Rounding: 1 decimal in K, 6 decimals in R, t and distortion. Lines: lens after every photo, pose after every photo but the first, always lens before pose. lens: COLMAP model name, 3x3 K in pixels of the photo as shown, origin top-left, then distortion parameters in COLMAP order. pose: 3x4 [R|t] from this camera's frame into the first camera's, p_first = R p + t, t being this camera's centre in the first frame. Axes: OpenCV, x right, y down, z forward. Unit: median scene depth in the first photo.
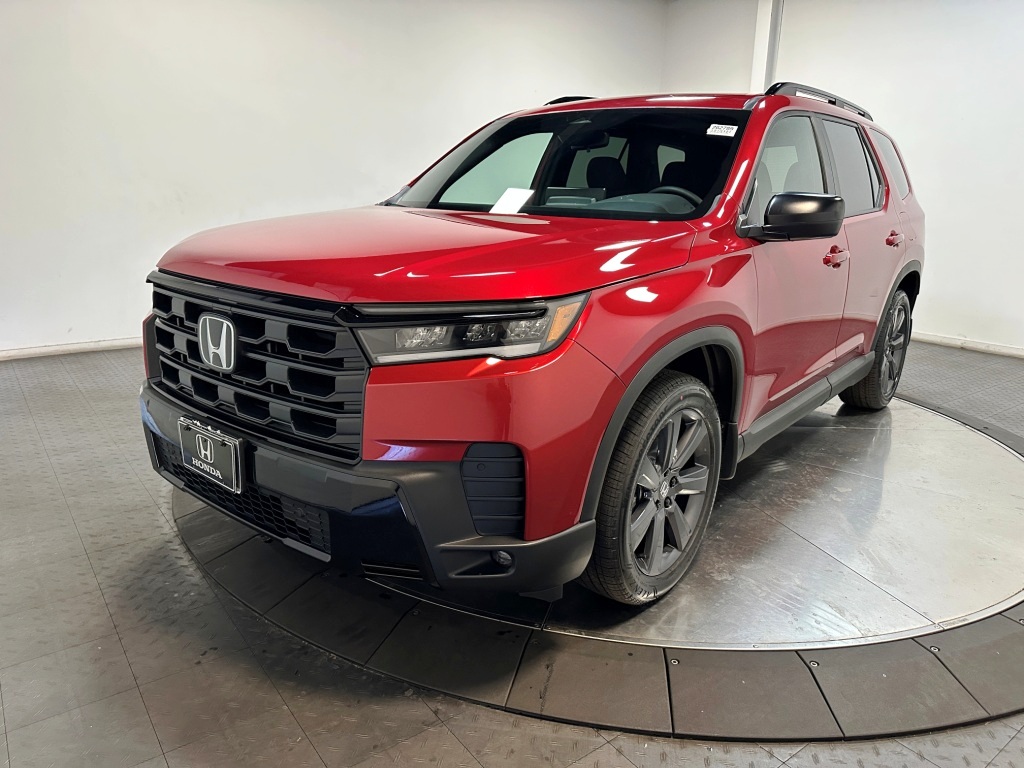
lens RADIAL K [[735.2, 0, 514.4], [0, 735.2, 383.0], [0, 0, 1]] dist [0.017716, -0.032632]
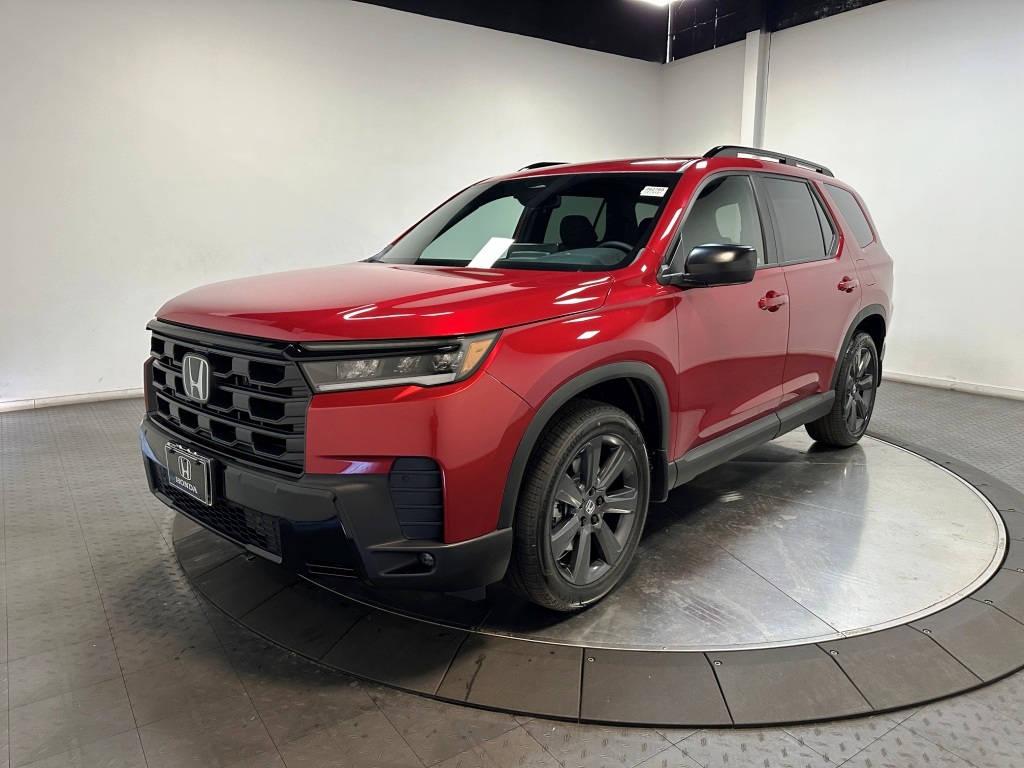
lens RADIAL K [[735.2, 0, 507.6], [0, 735.2, 377.6], [0, 0, 1]] dist [0.017716, -0.032632]
pose [[0.998595, -0.009647, -0.052109, 0.138389], [0.005547, 0.996917, -0.078263, 0.034827], [0.052704, 0.077864, 0.995570, -0.137077]]
